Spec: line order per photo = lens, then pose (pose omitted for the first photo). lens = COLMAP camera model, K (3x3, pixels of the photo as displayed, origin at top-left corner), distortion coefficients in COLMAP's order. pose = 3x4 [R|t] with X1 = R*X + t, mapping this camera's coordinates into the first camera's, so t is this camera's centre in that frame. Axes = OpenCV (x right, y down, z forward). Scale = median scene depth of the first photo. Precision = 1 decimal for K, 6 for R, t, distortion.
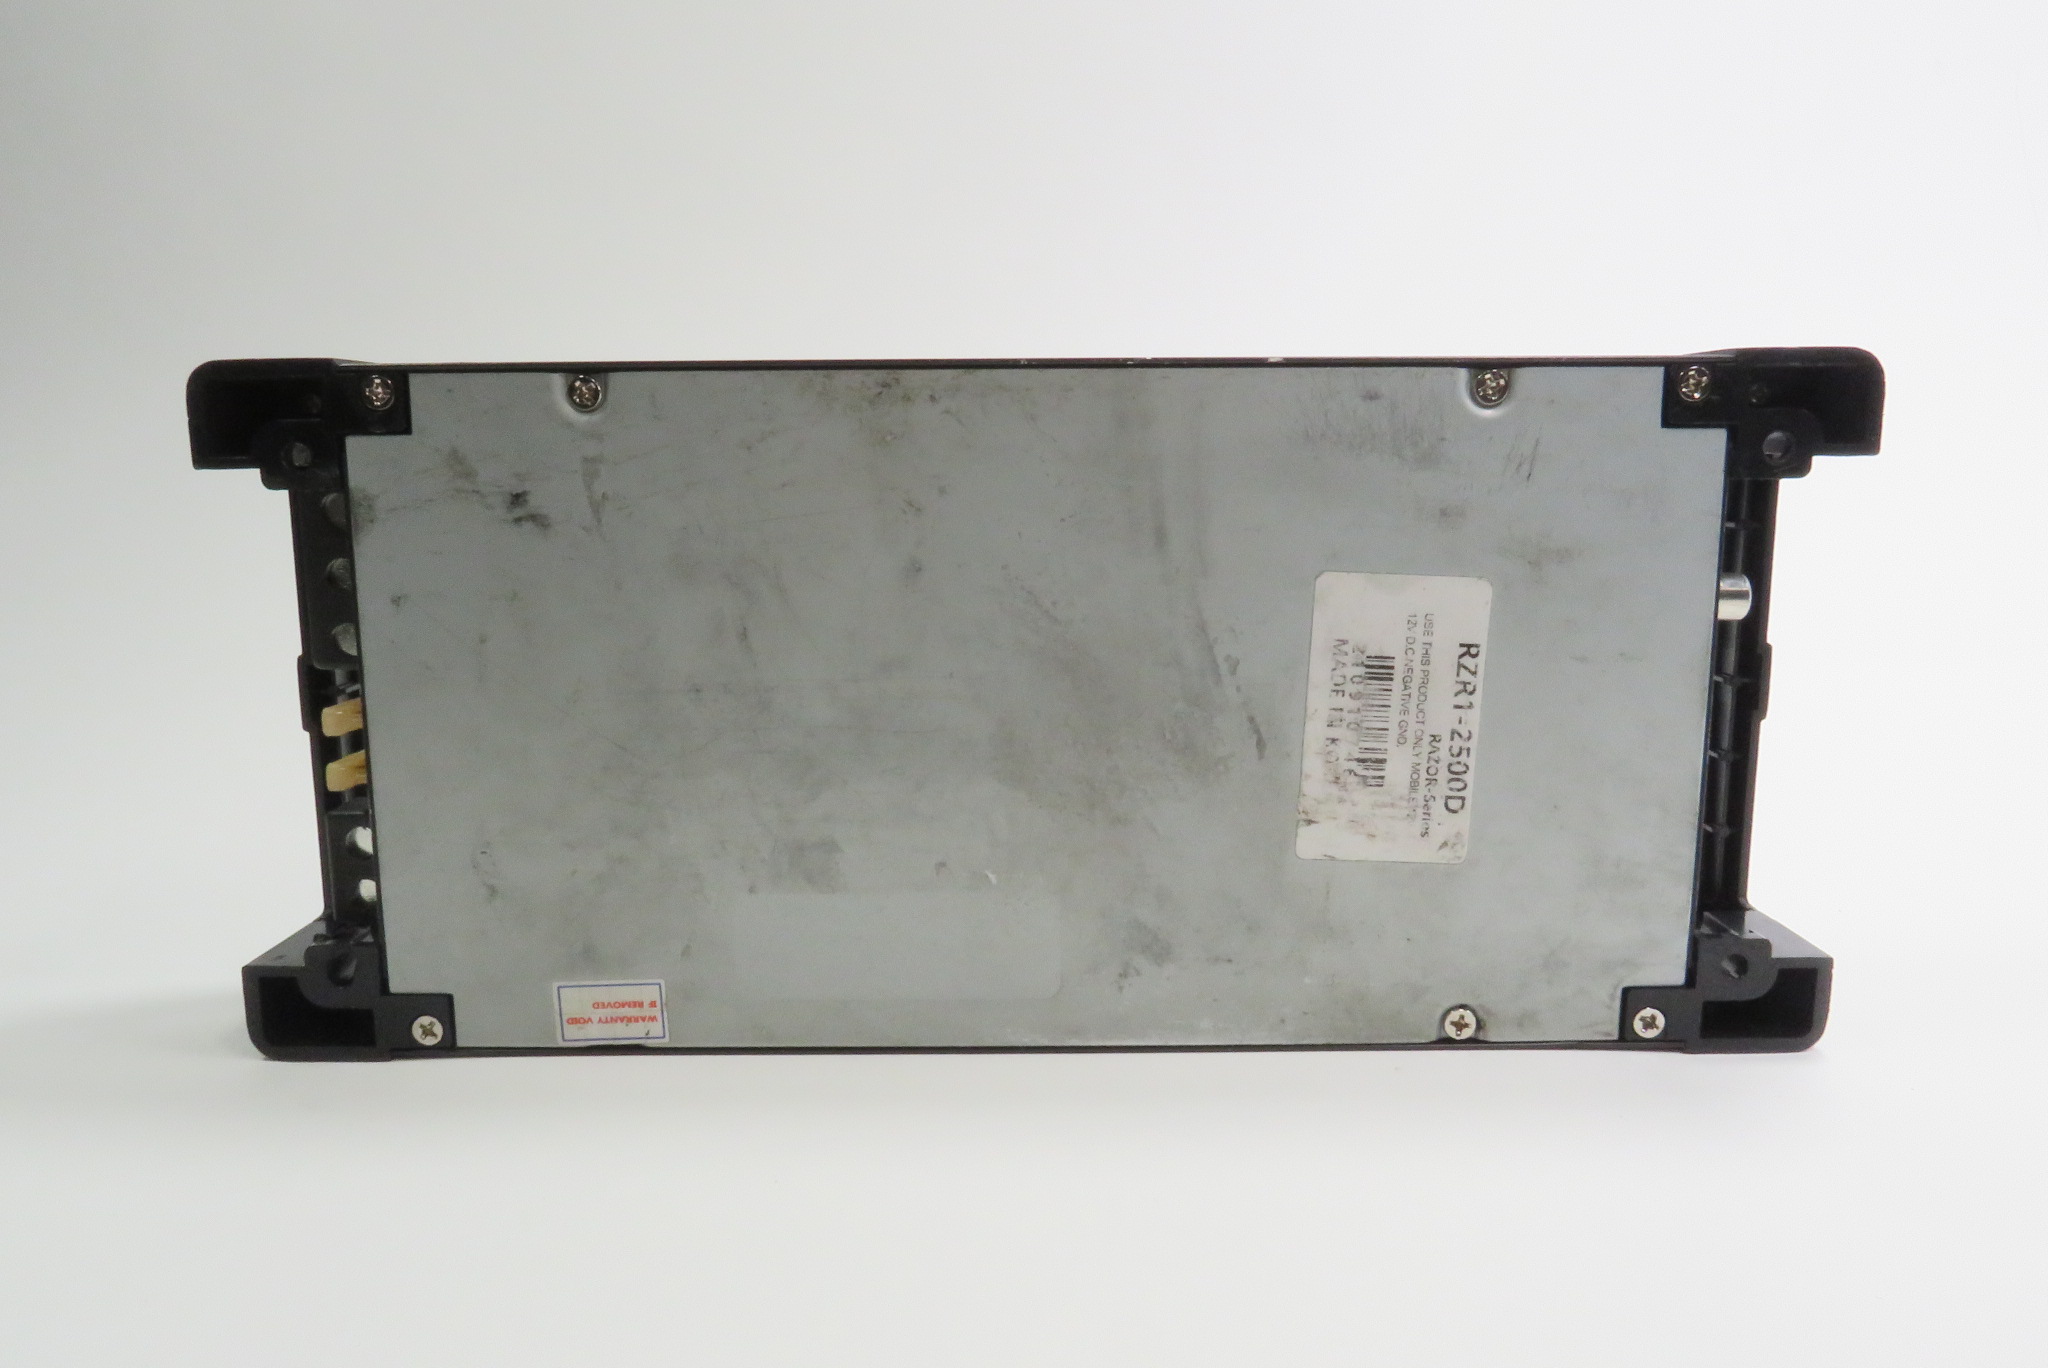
lens RADIAL K [[1405.8, 0, 1024.0], [0, 1405.8, 684.0], [0, 0, 1]] dist [0.002577, 0.000569]
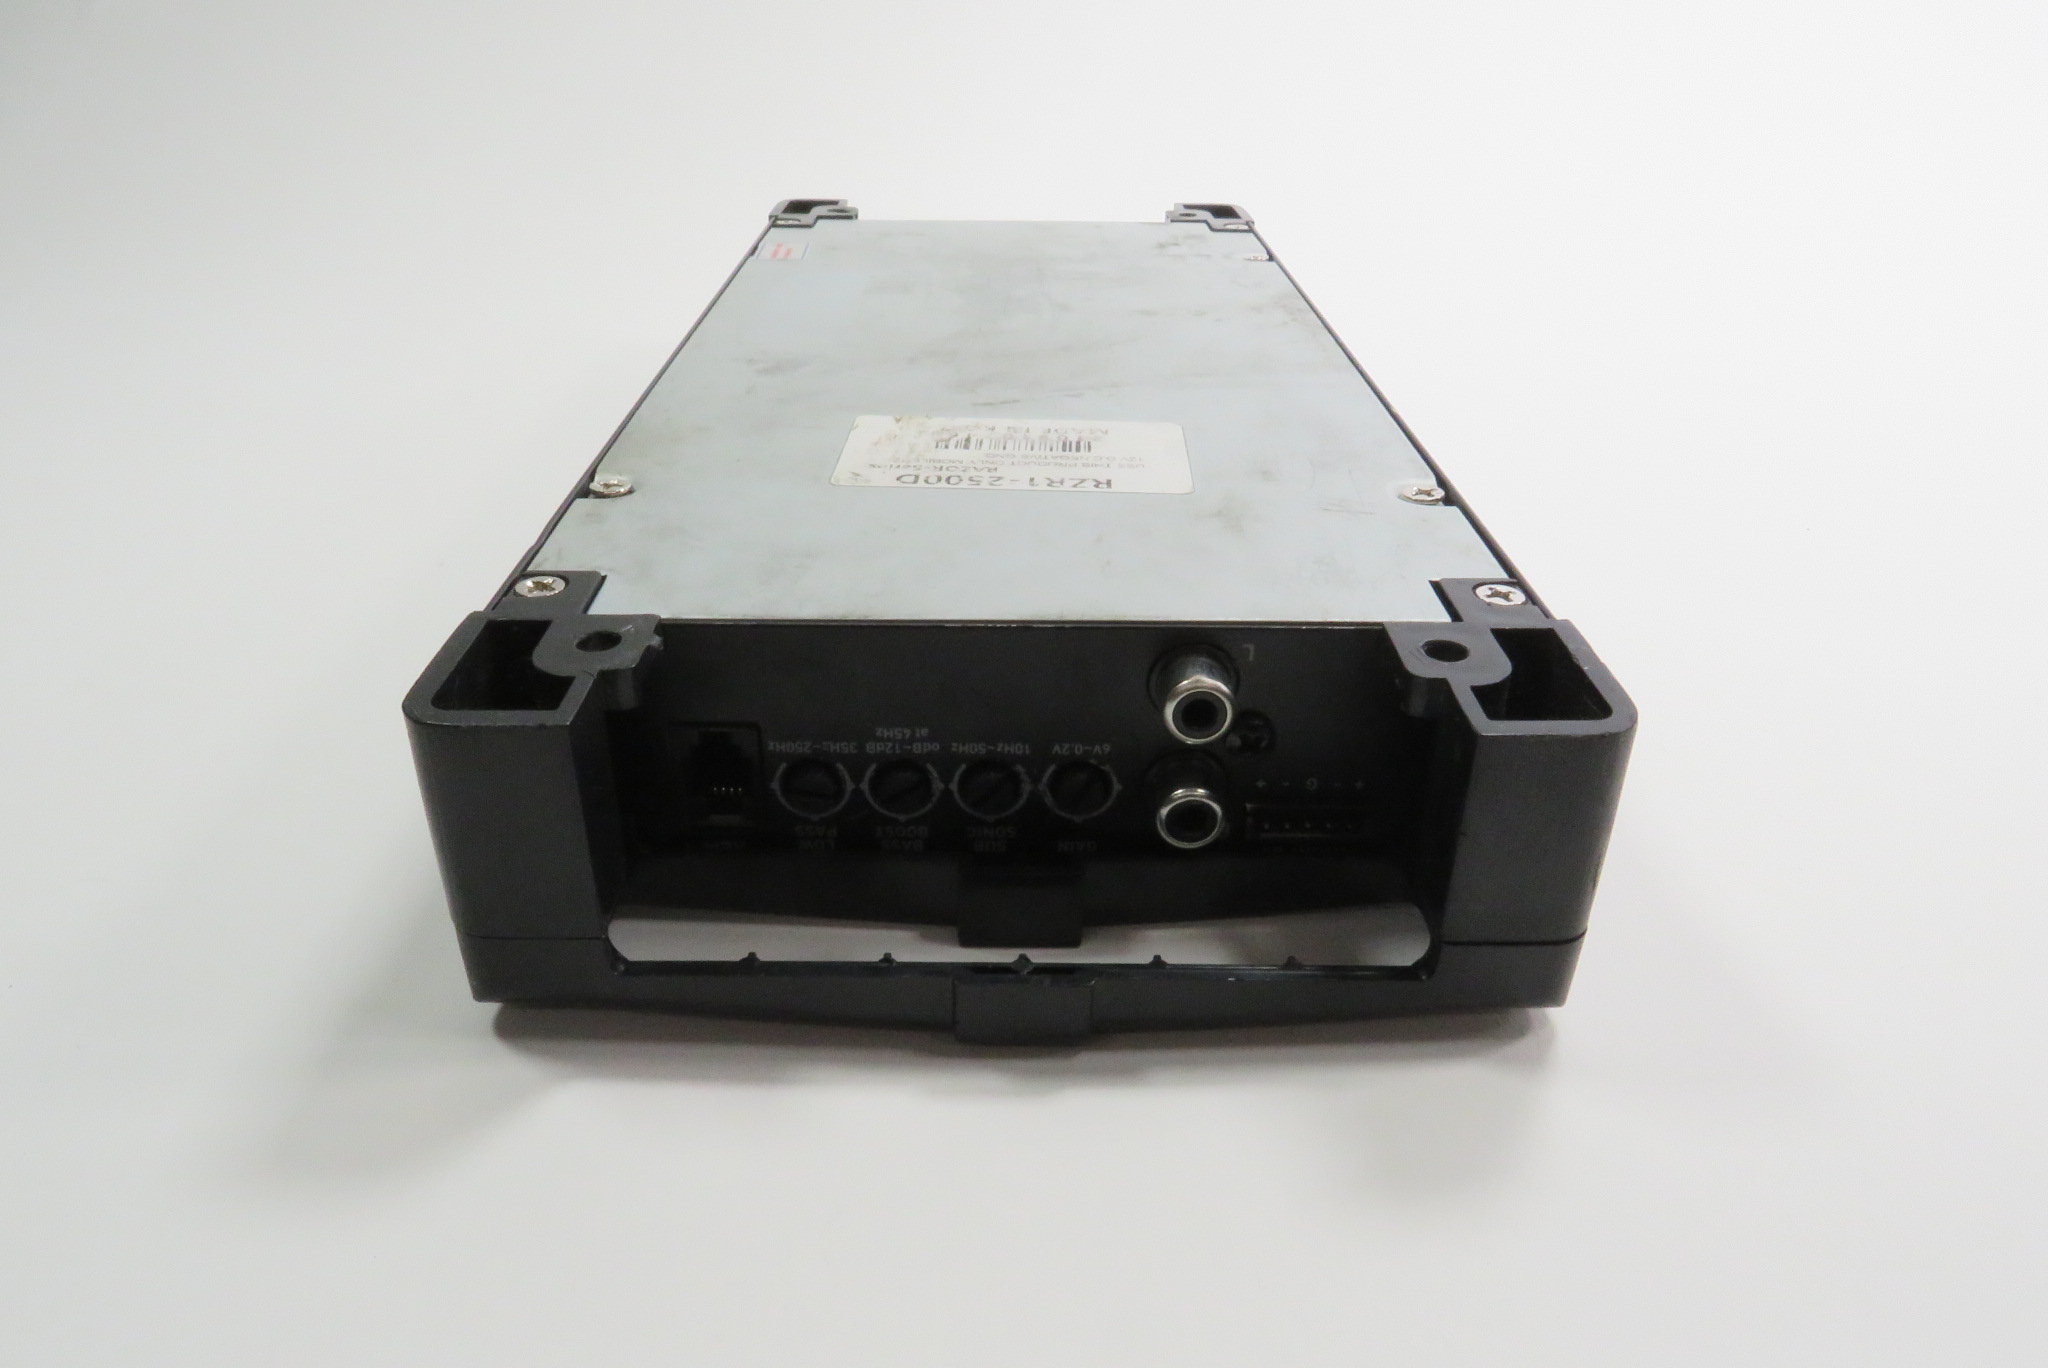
lens RADIAL K [[1405.8, 0, 1024.0], [0, 1405.8, 684.0], [0, 0, 1]] dist [0.002577, 0.000569]
pose [[0.004578, 0.488669, -0.872457, 1.067337], [-0.982204, -0.161620, -0.095678, 0.078920], [-0.187761, 0.857369, 0.479233, 0.710729]]
